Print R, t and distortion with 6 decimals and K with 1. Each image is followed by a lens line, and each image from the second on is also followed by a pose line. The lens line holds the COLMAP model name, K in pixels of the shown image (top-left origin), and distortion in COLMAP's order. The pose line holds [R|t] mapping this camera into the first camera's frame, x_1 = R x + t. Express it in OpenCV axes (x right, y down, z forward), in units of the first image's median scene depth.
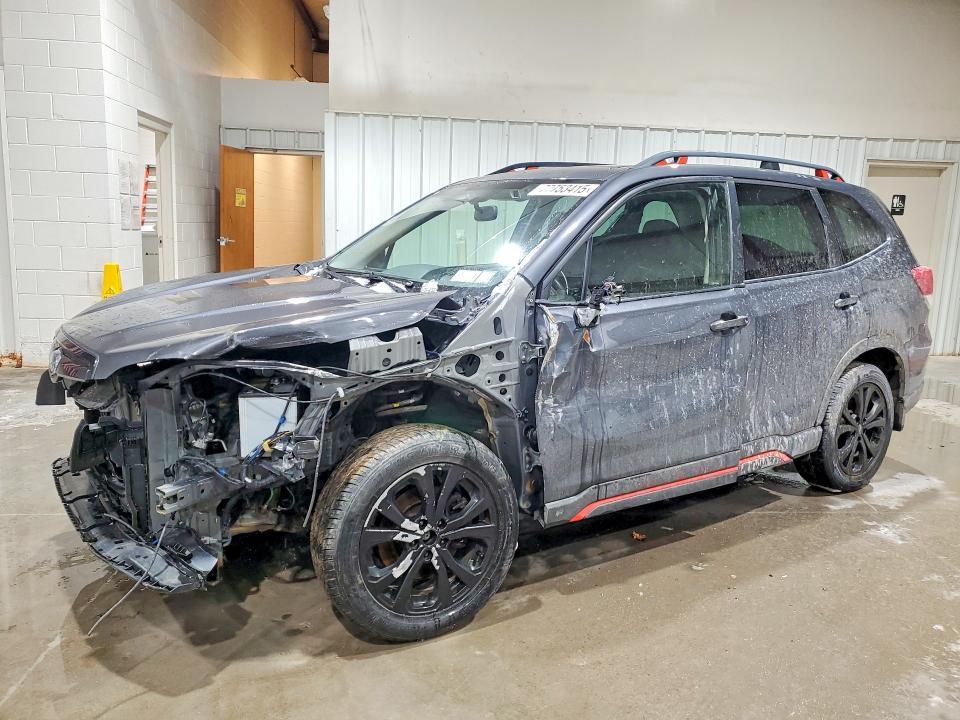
lens RADIAL K [[777.5, 0, 480.0], [0, 777.5, 360.0], [0, 0, 1]] dist [0.005986, 0.008876]
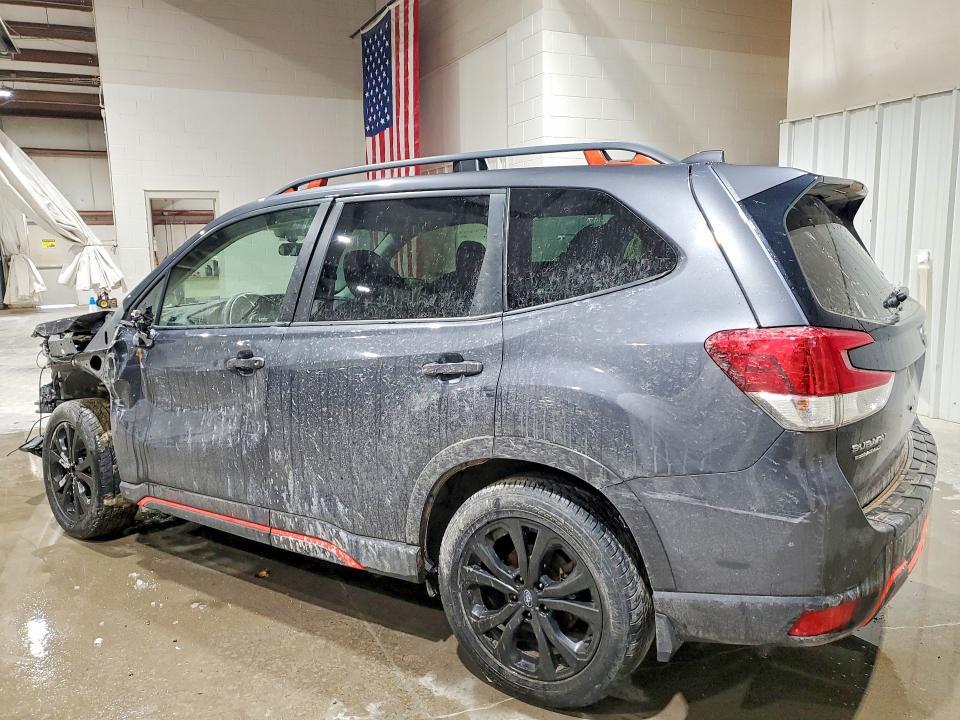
lens RADIAL K [[777.5, 0, 480.0], [0, 777.5, 360.0], [0, 0, 1]] dist [0.005986, 0.008876]
pose [[0.315274, 0.102171, -0.943485, 1.172896], [-0.130014, 0.989464, 0.063705, -0.137640], [0.940053, 0.102582, 0.325235, 0.891426]]
